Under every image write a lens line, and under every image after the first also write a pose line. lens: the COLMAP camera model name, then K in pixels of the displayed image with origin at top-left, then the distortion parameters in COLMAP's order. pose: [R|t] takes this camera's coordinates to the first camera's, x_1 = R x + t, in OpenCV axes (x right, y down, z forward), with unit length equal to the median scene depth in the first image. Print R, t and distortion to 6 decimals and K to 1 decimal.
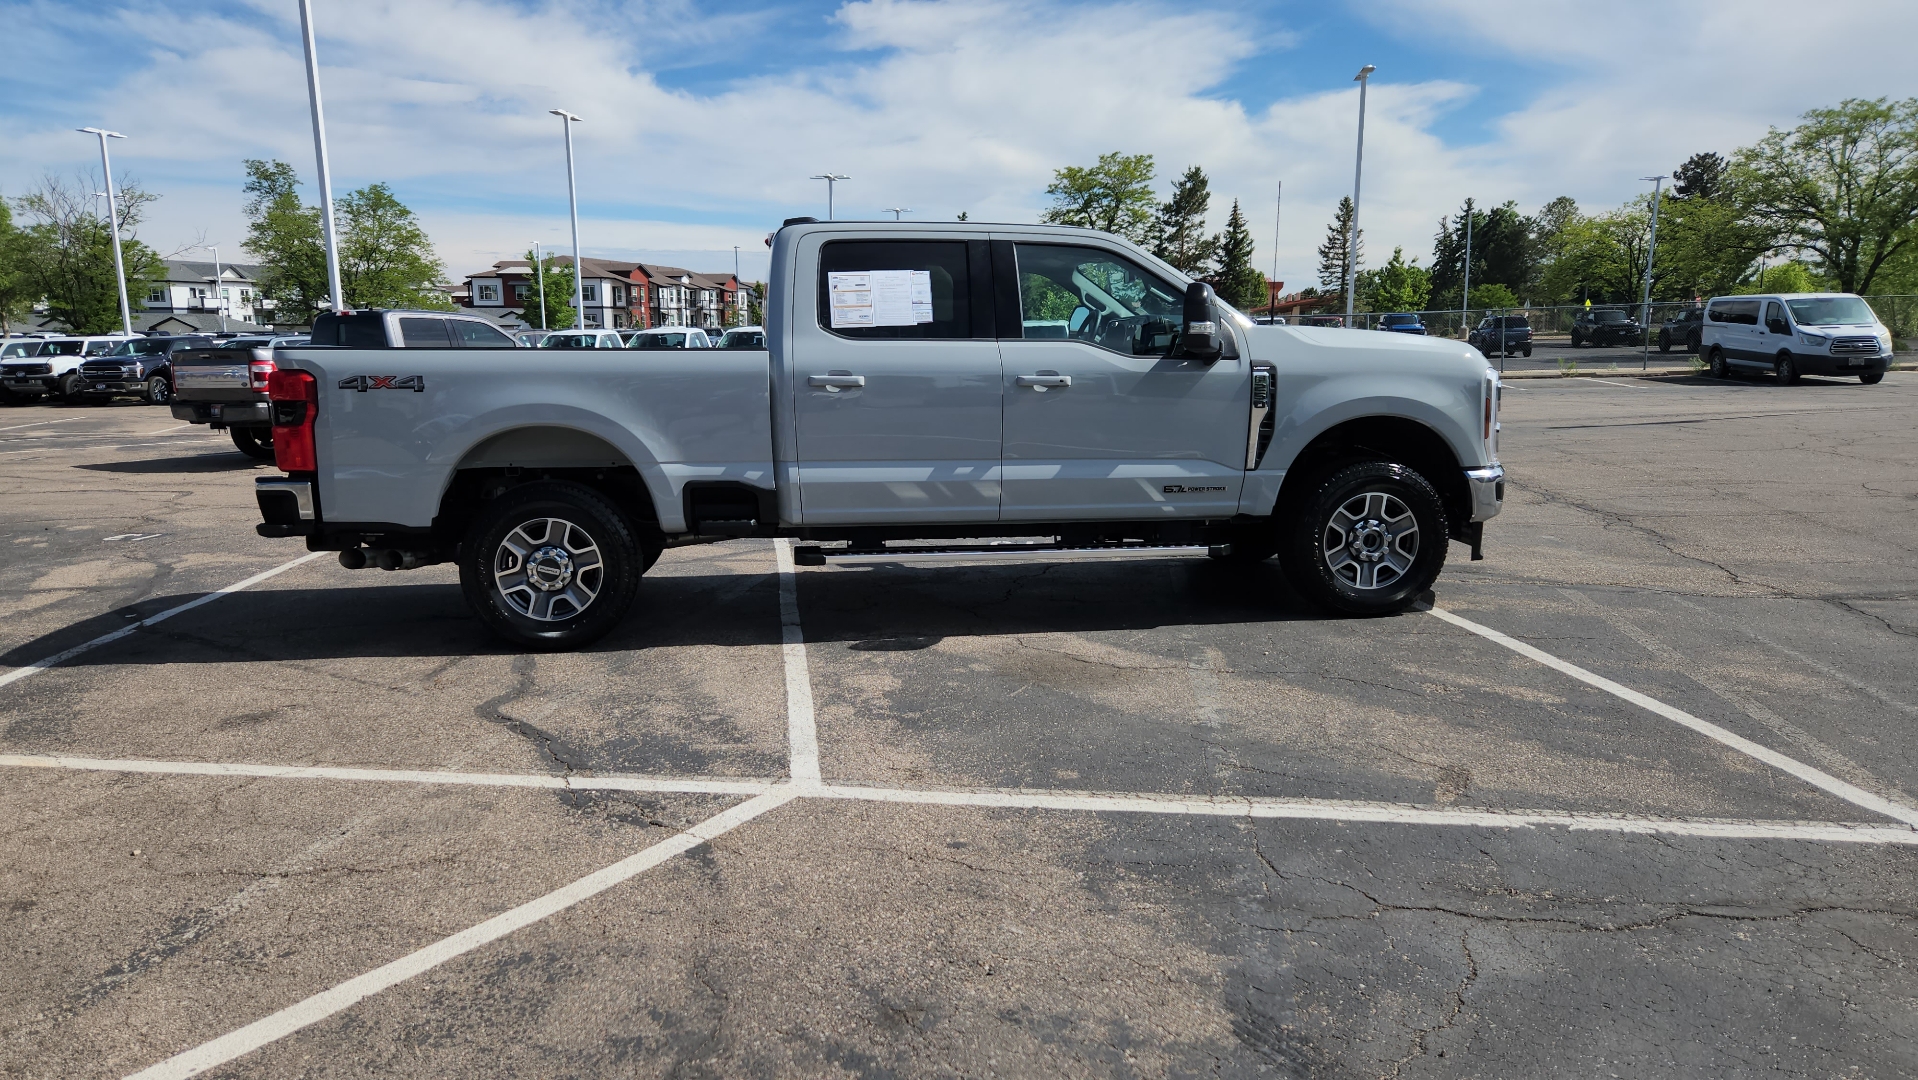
lens RADIAL K [[1283.7, 0, 919.3], [0, 1283.7, 531.4], [0, 0, 1]] dist [0.070094, -0.056889]
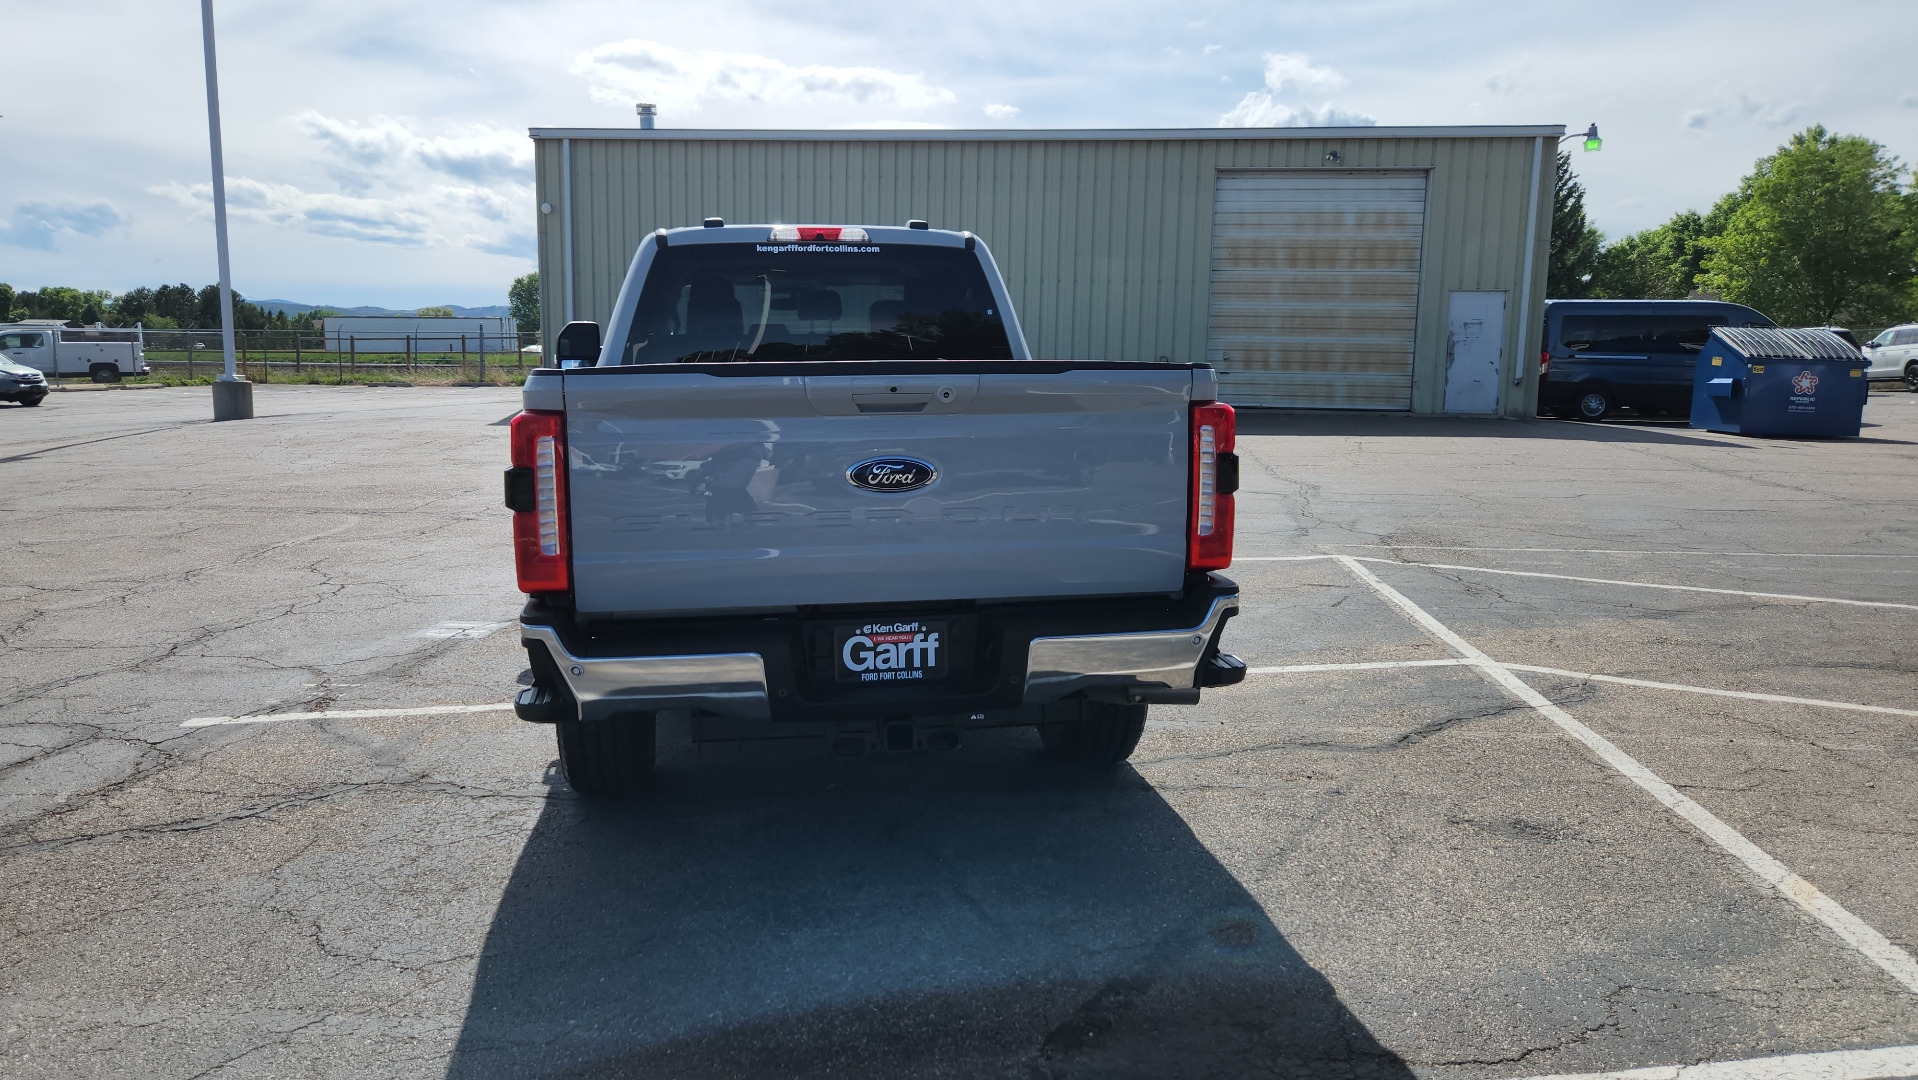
lens RADIAL K [[1283.6, 0, 919.4], [0, 1283.6, 518.9], [0, 0, 1]] dist [0.071021, -0.058575]
pose [[-0.035156, -0.107825, 0.993548, -1.035570], [0.144645, 0.983146, 0.111814, -0.150241], [-0.988859, 0.147643, -0.018967, 1.105498]]
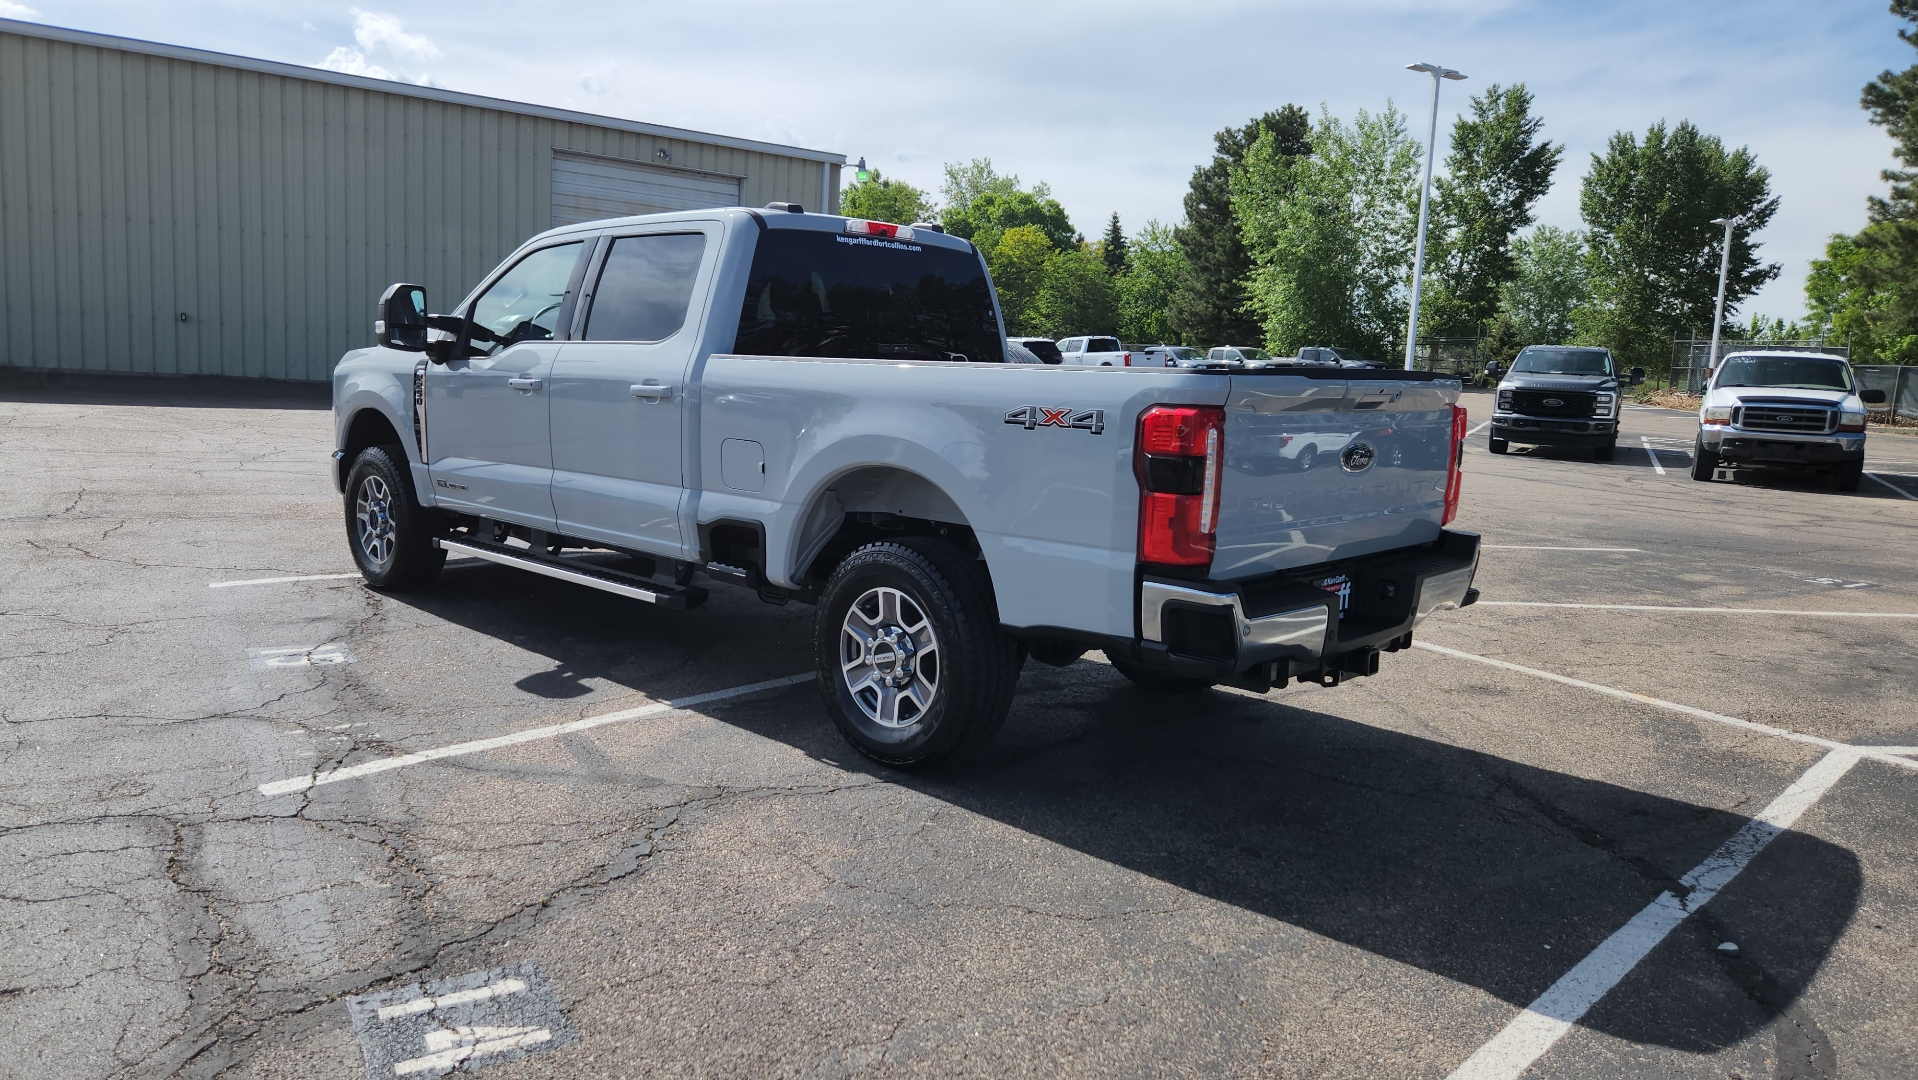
lens RADIAL K [[1283.6, 0, 918.1], [0, 1283.6, 523.2], [0, 0, 1]] dist [0.071021, -0.058575]
pose [[-0.634380, -0.110929, 0.765021, -0.880611], [0.076434, 0.975800, 0.204873, -0.235694], [-0.769234, 0.188441, -0.610549, 1.714502]]
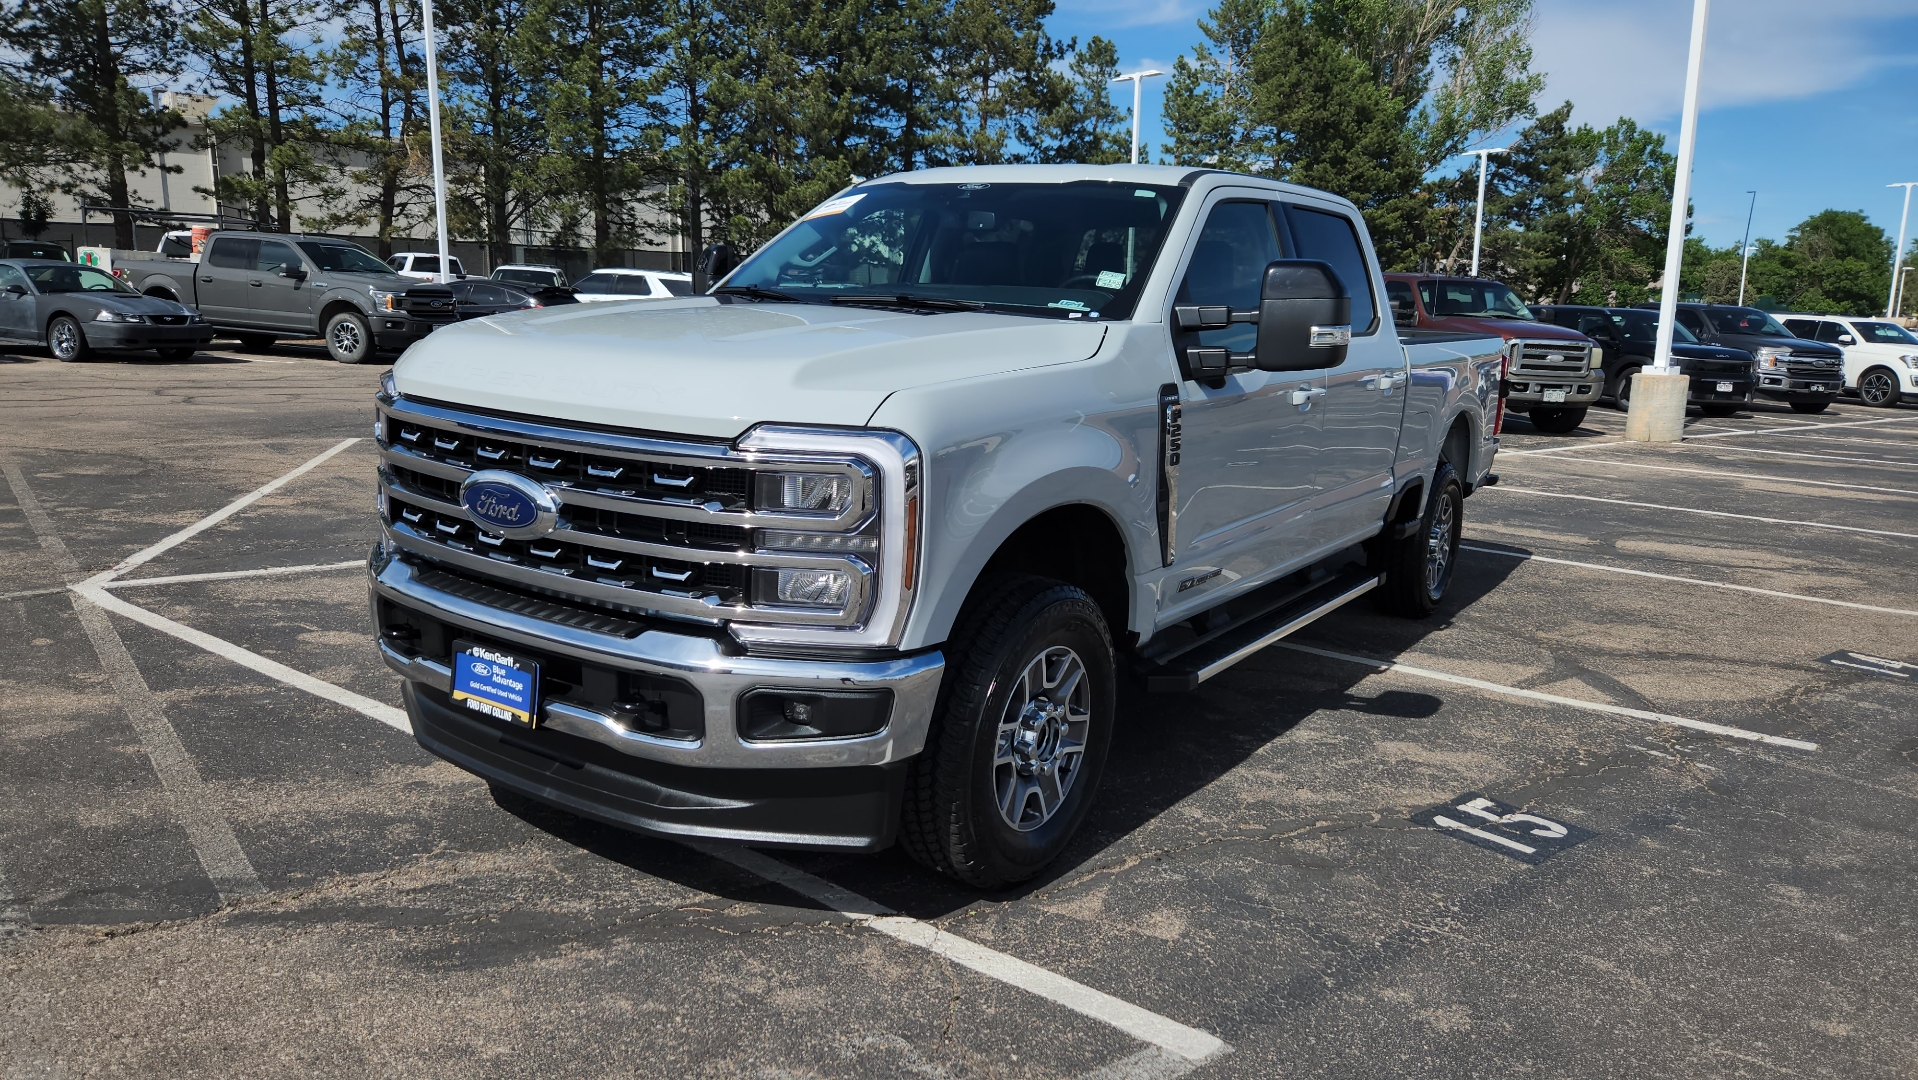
lens RADIAL K [[1287.5, 0, 933.6], [0, 1287.5, 533.3], [0, 0, 1]] dist [0.069163, -0.056319]
pose [[-0.664898, 0.121134, -0.737046, 0.760028], [-0.138227, 0.949763, 0.280790, -0.265758], [0.734033, 0.288576, -0.614752, 1.651055]]
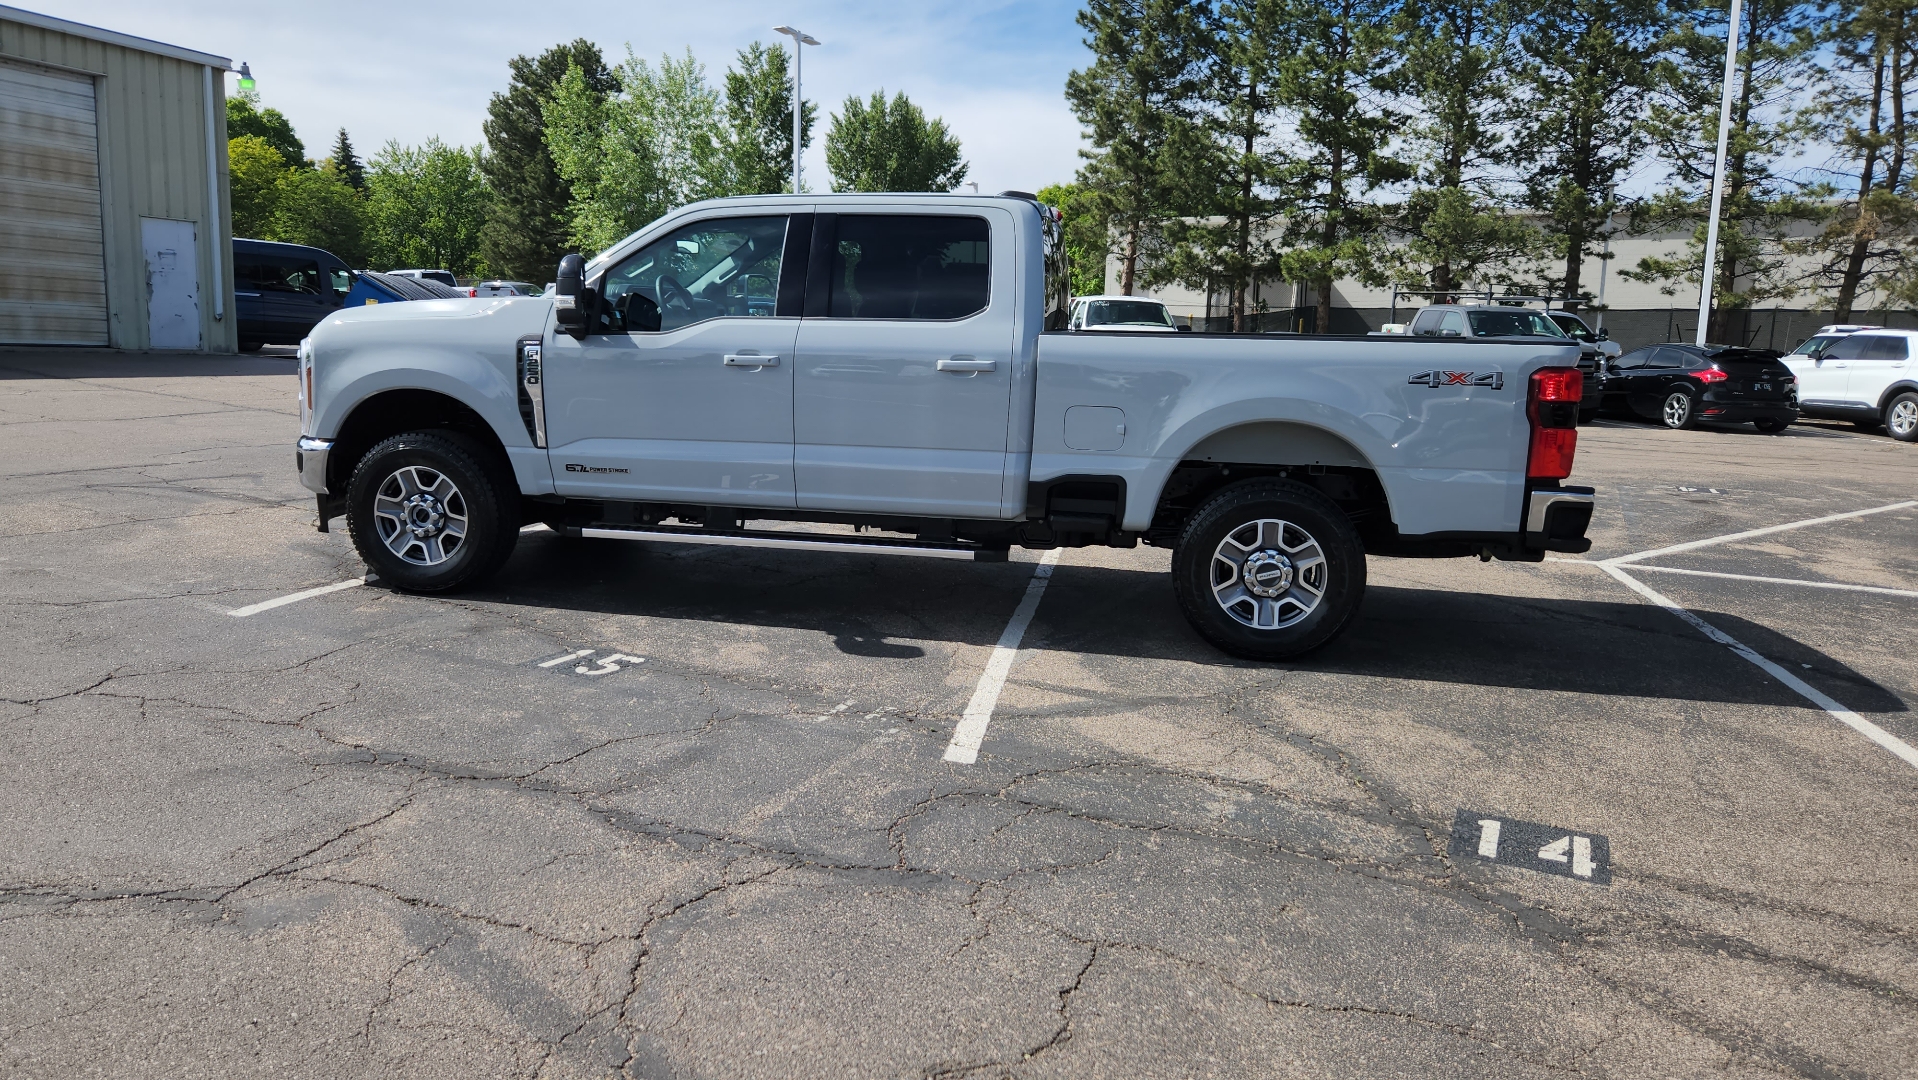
lens RADIAL K [[1287.5, 0, 924.3], [0, 1287.5, 508.9], [0, 0, 1]] dist [0.069163, -0.056319]
pose [[-0.954750, -0.061580, 0.290964, -0.350245], [0.021131, 0.961811, 0.272896, -0.314381], [-0.296657, 0.266696, -0.916988, 2.201954]]
